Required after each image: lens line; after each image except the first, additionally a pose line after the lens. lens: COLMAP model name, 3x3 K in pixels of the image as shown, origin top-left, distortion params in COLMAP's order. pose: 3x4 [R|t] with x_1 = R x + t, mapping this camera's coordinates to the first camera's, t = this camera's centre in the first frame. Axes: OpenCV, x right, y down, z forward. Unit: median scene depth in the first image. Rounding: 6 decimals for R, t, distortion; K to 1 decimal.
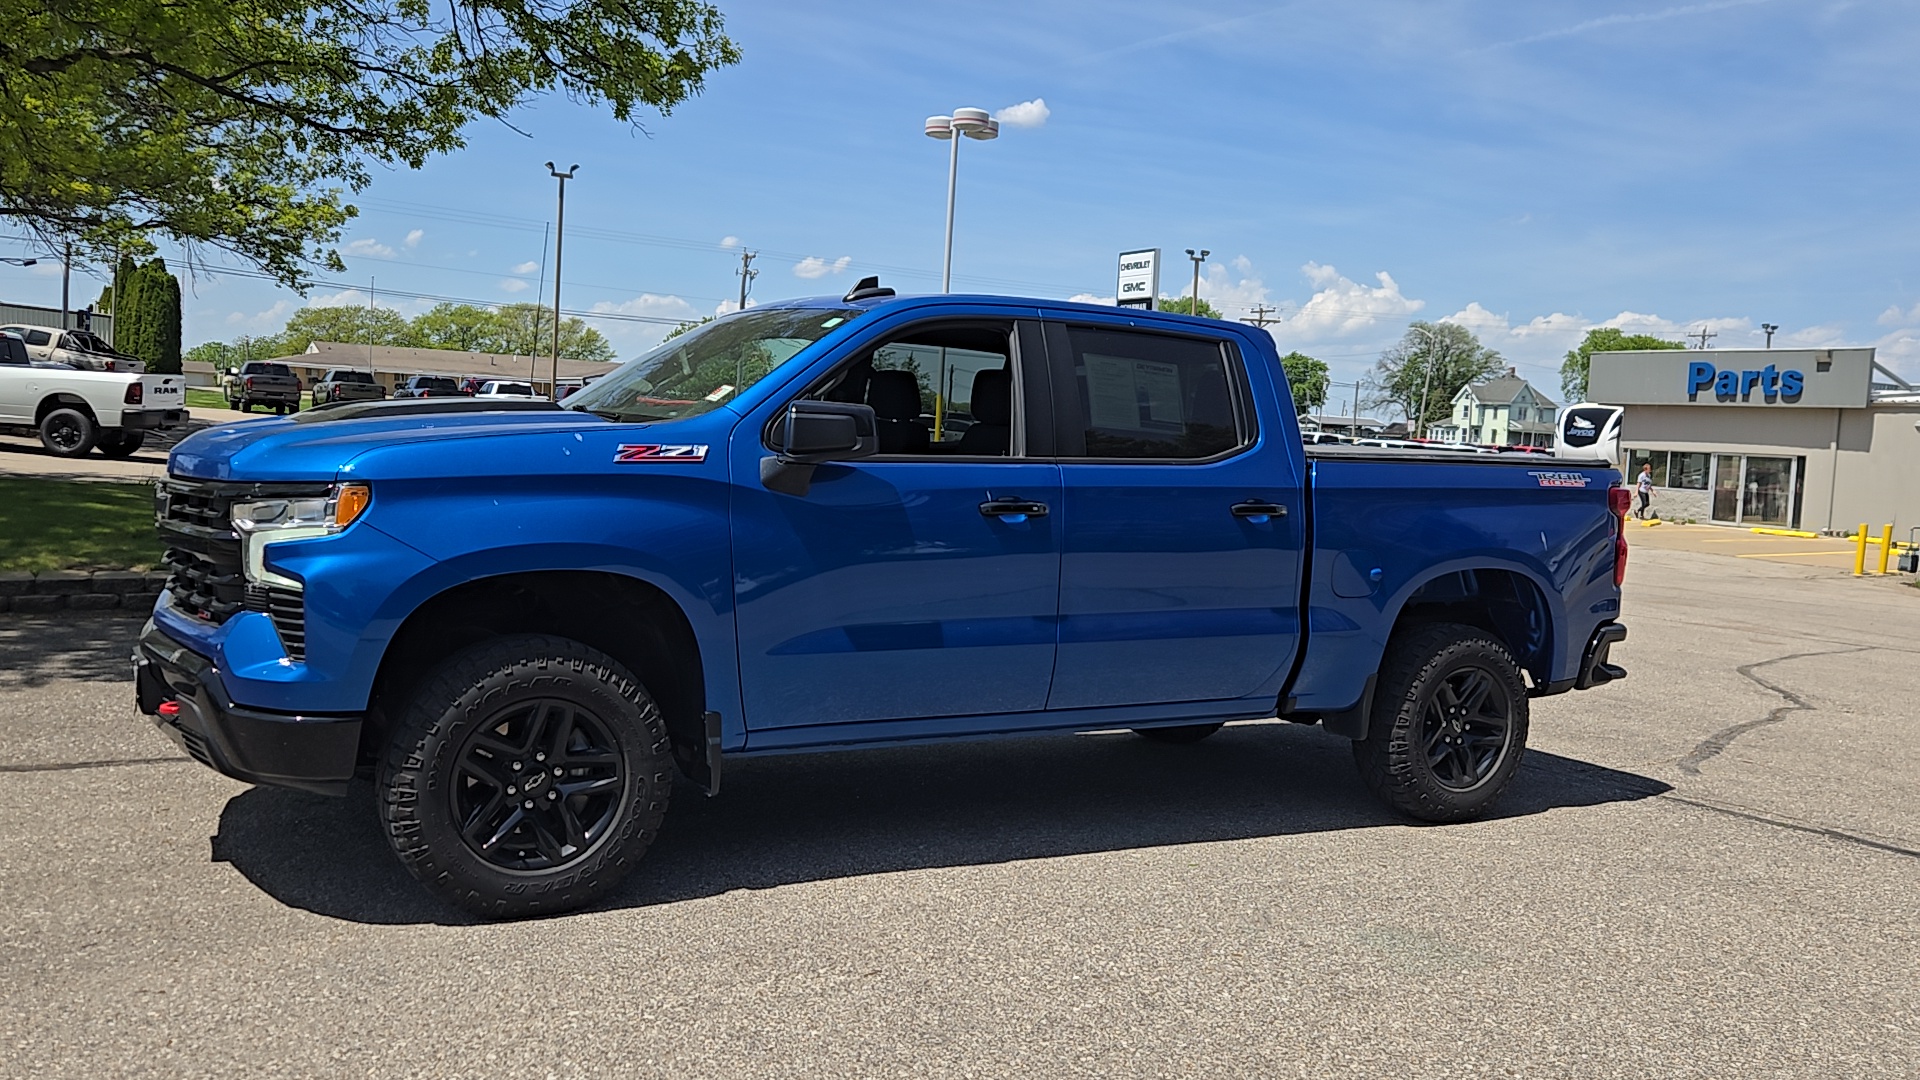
lens RADIAL K [[1616.4, 0, 960.0], [0, 1616.4, 540.0], [0, 0, 1]] dist [0.014986, -0.001585]
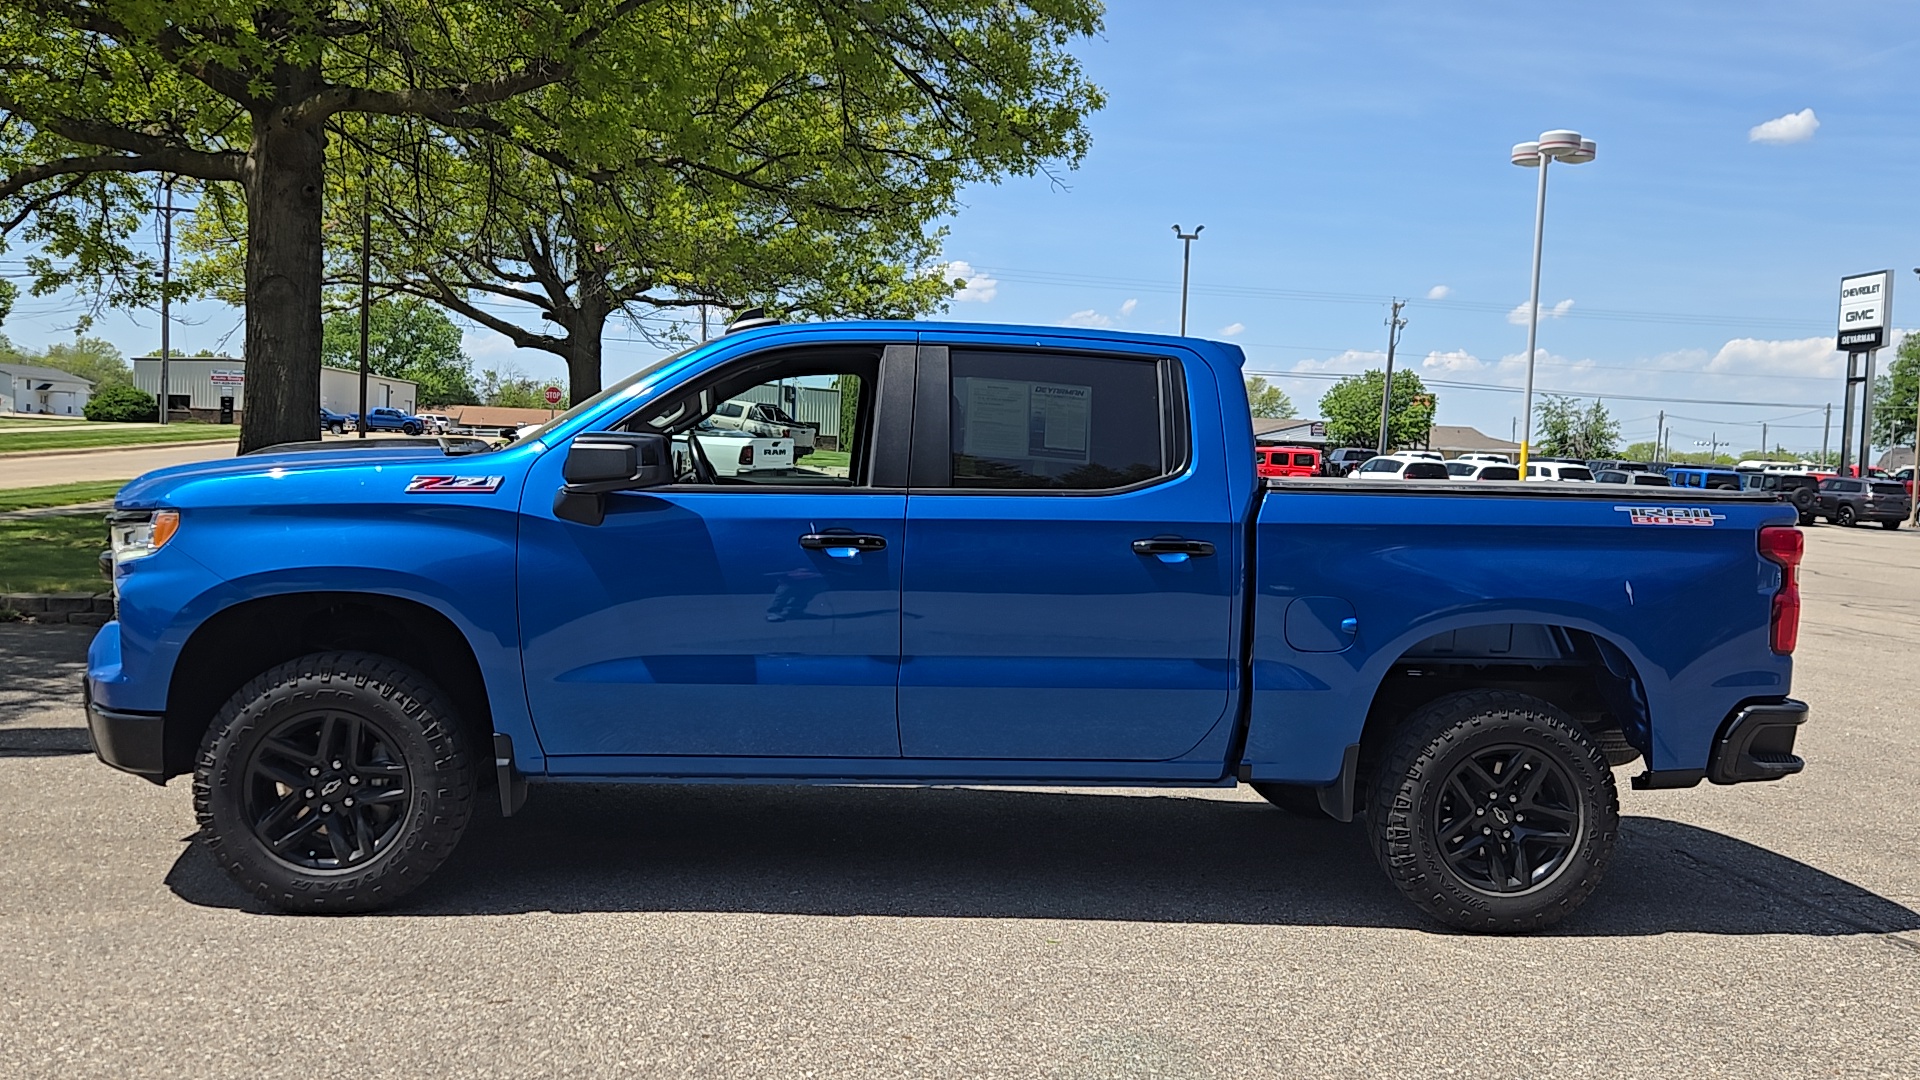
lens RADIAL K [[1622.9, 0, 955.2], [0, 1622.9, 530.9], [0, 0, 1]] dist [0.012461, 0.001727]
pose [[0.906124, 0.002888, -0.423002, 0.453190], [-0.020416, 0.999110, -0.036913, 0.007792], [0.422519, 0.042083, 0.905376, 0.147864]]
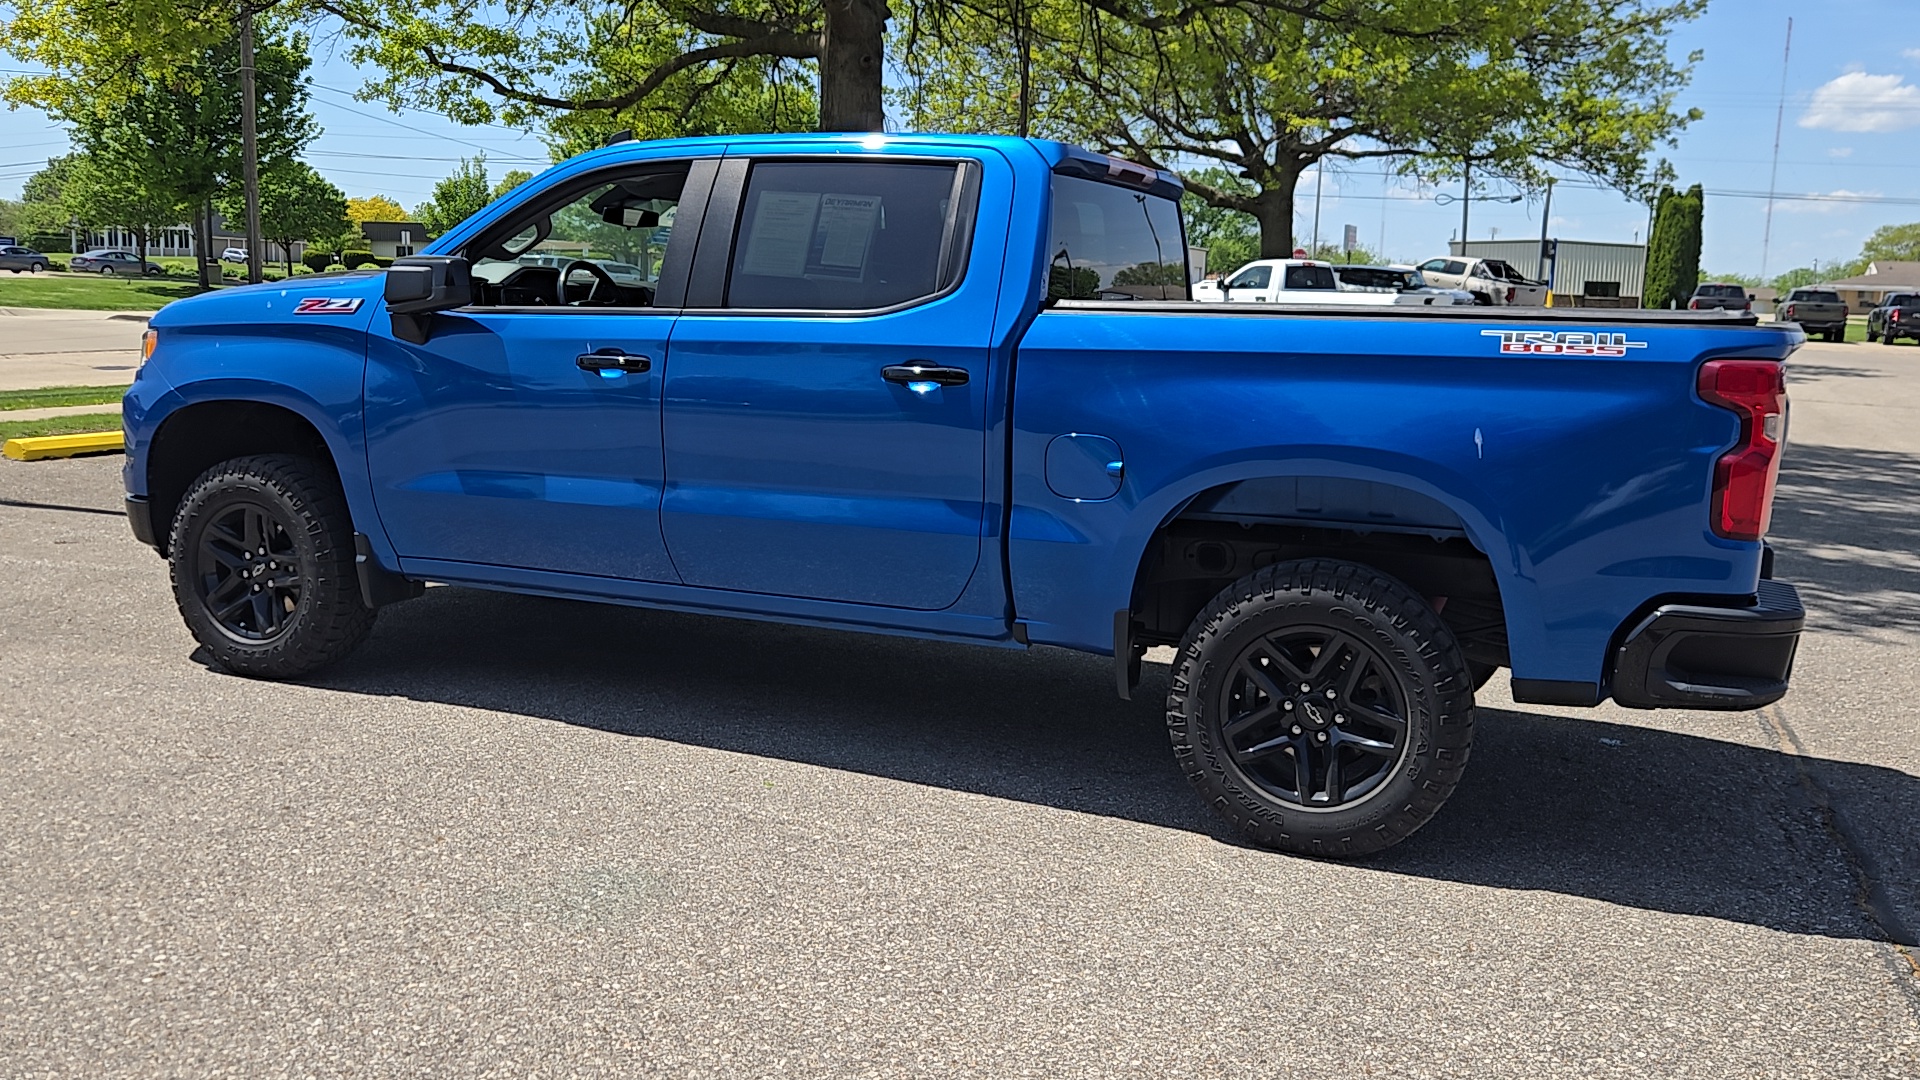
lens RADIAL K [[1633.1, 0, 940.8], [0, 1633.1, 523.0], [0, 0, 1]] dist [0.007013, 0.004785]
pose [[0.587185, 0.080406, -0.805449, 0.841825], [-0.056398, 0.996700, 0.058382, 0.007330], [0.807485, 0.011145, 0.589782, 0.537973]]
